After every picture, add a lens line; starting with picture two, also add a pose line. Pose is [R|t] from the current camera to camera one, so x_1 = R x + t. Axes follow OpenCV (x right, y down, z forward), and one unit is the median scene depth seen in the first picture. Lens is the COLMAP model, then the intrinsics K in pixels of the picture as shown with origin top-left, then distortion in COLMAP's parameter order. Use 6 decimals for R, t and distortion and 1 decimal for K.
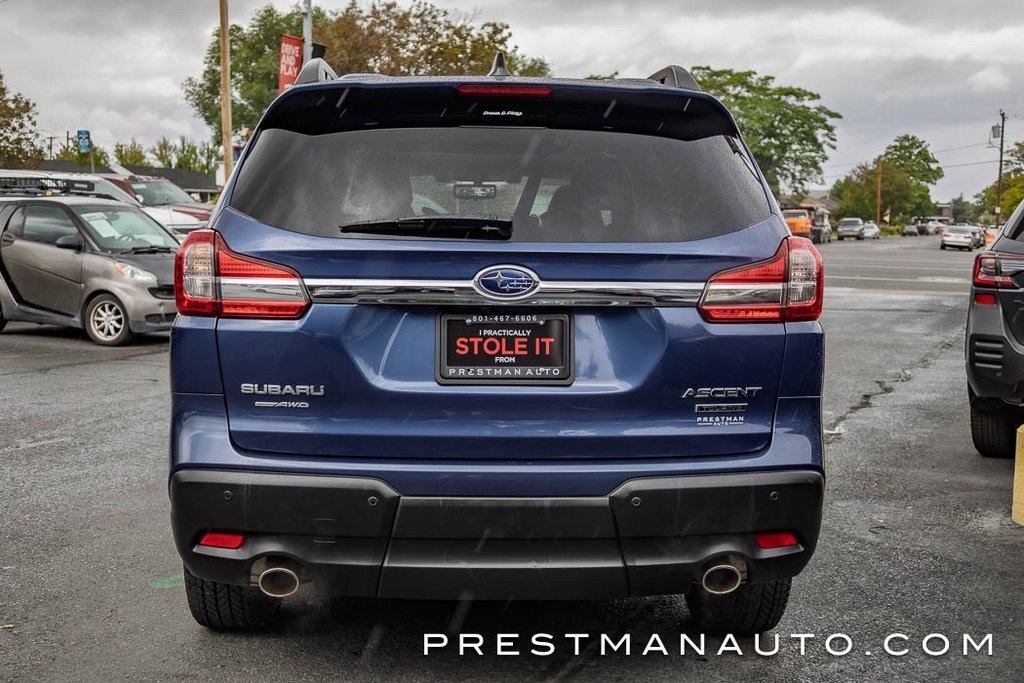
lens RADIAL K [[1272.5, 0, 513.4], [0, 1272.5, 335.1], [0, 0, 1]] dist [-0.002055, 0.000000]
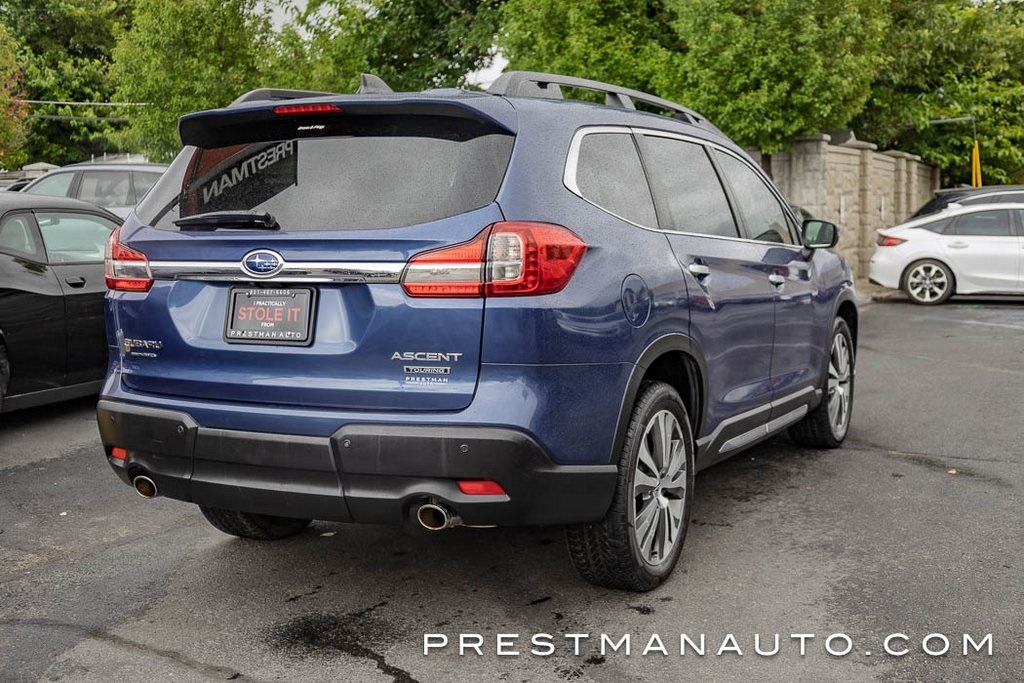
lens RADIAL K [[1272.5, 0, 493.3], [0, 1272.5, 344.7], [0, 0, 1]] dist [-0.002055, 0.000000]
pose [[0.862535, 0.027054, -0.505273, 0.819991], [-0.019526, 0.999605, 0.020190, 0.008990], [0.505620, -0.007549, 0.862723, 0.019870]]
